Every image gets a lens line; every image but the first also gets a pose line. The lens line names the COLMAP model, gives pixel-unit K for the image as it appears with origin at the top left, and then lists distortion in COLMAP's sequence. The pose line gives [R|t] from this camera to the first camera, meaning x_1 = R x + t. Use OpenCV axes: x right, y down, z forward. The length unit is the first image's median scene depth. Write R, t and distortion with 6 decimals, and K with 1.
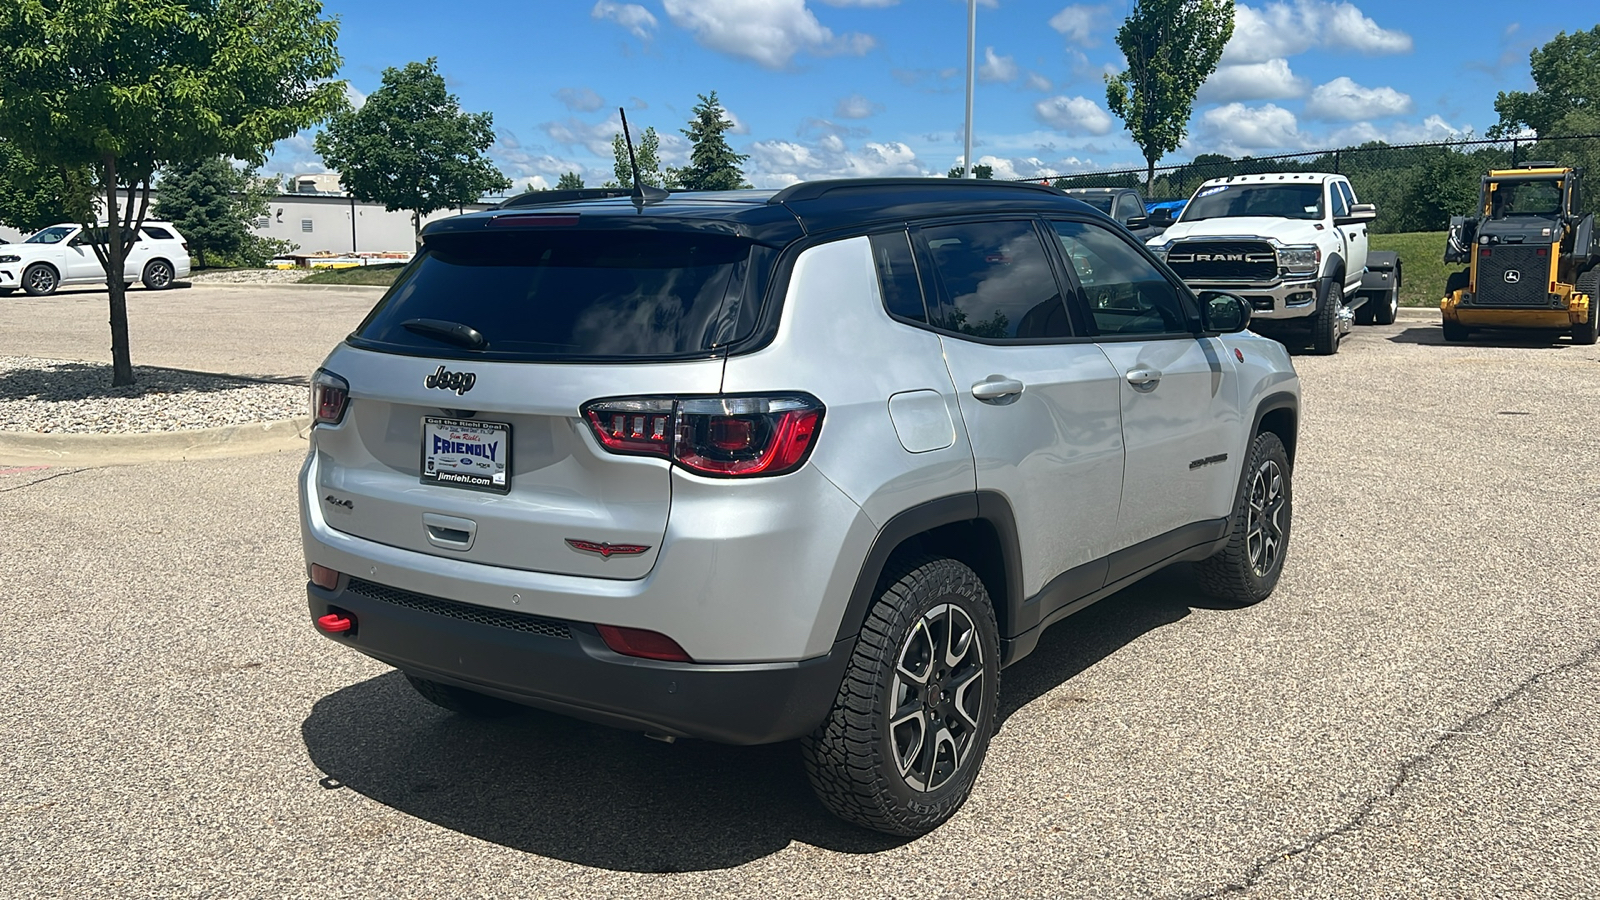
lens RADIAL K [[1351.0, 0, 805.0], [0, 1351.0, 440.7], [0, 0, 1]] dist [0.055596, -0.050335]
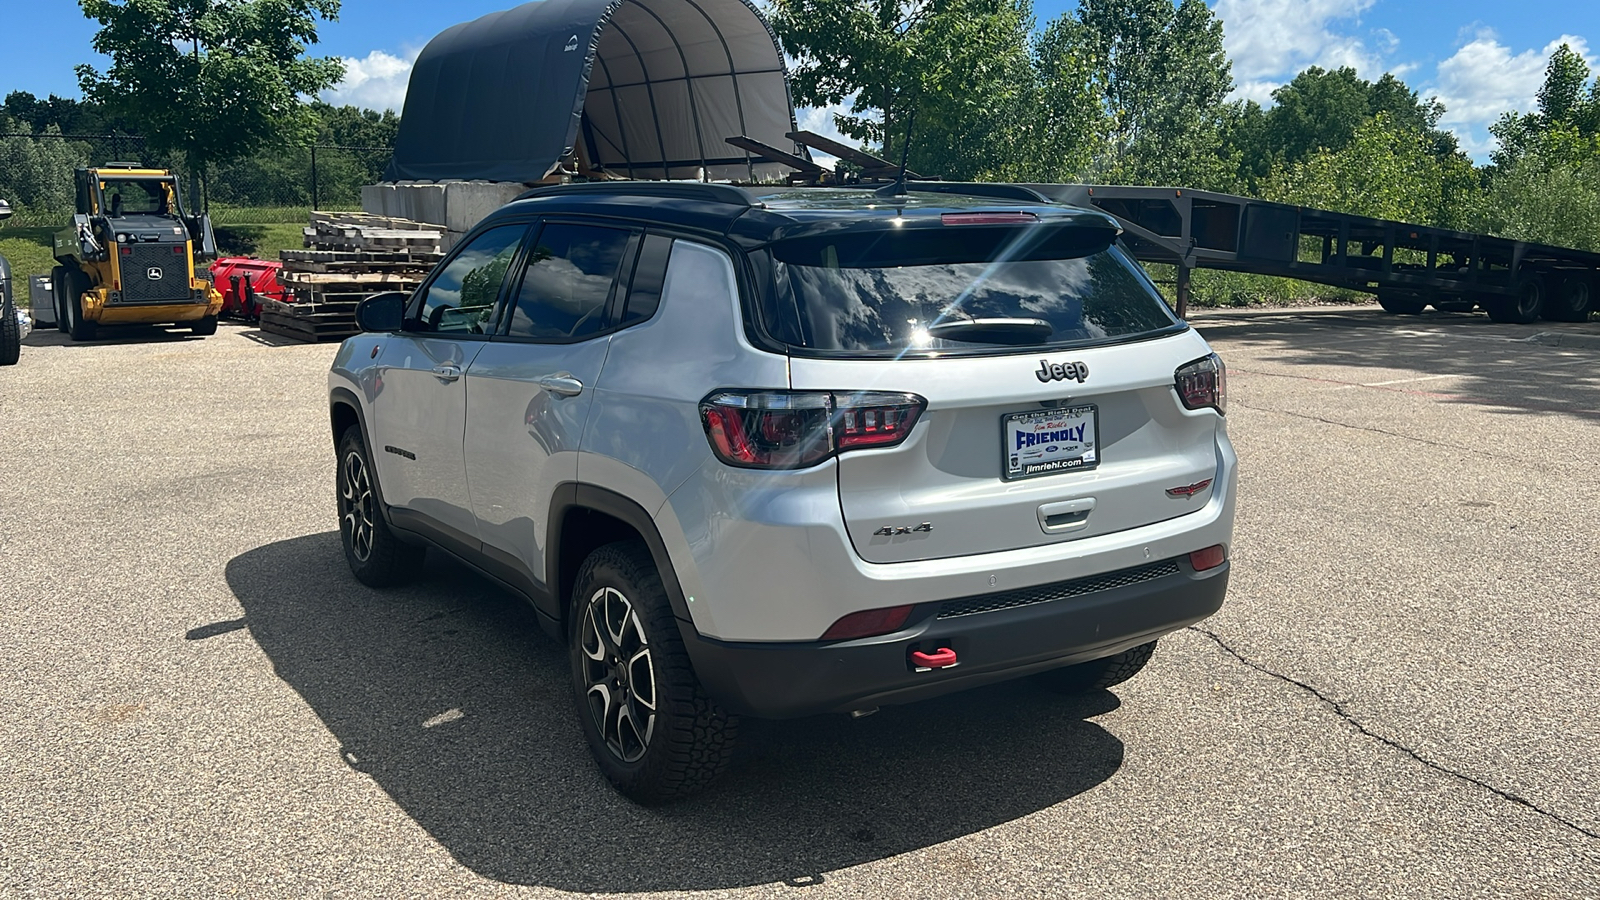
lens RADIAL K [[1339.3, 0, 800.0], [0, 1339.3, 450.0], [0, 0, 1]] dist [0.061395, -0.050276]
pose [[0.401553, -0.150500, 0.903386, -1.237107], [0.142885, 0.984621, 0.100521, -0.113310], [-0.904621, 0.088715, 0.416881, 0.729111]]
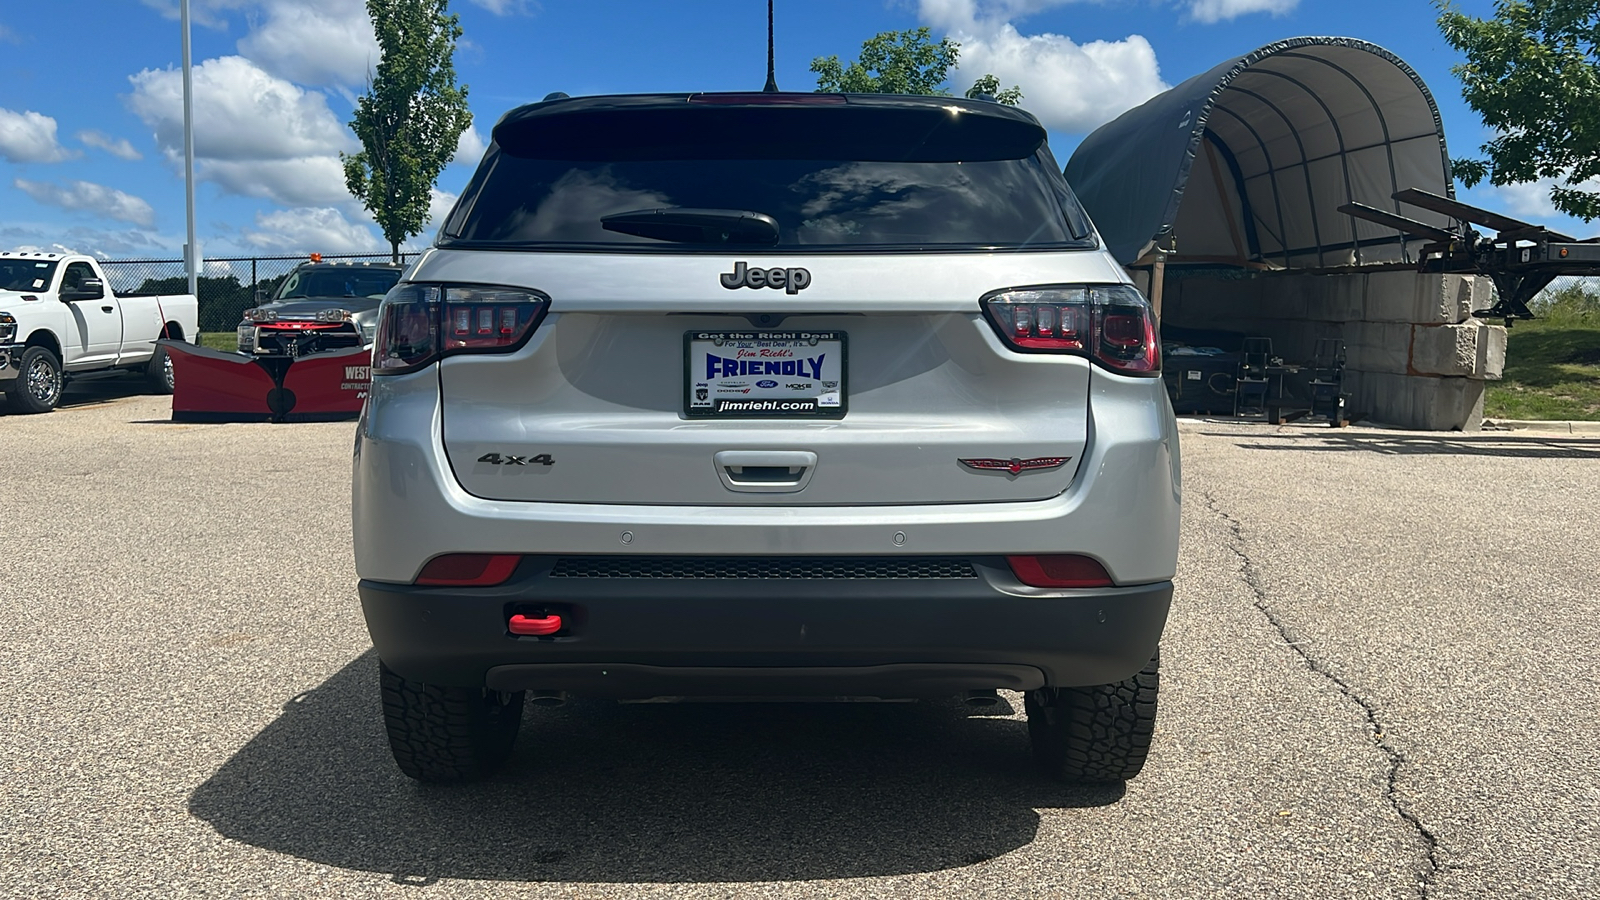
lens RADIAL K [[1355.6, 0, 800.0], [0, 1355.6, 450.0], [0, 0, 1]] dist [0.048437, -0.036882]
pose [[0.817764, -0.034509, 0.574518, -0.676186], [0.074378, 0.996167, -0.046034, 0.089691], [-0.570727, 0.080376, 0.817197, 0.337905]]
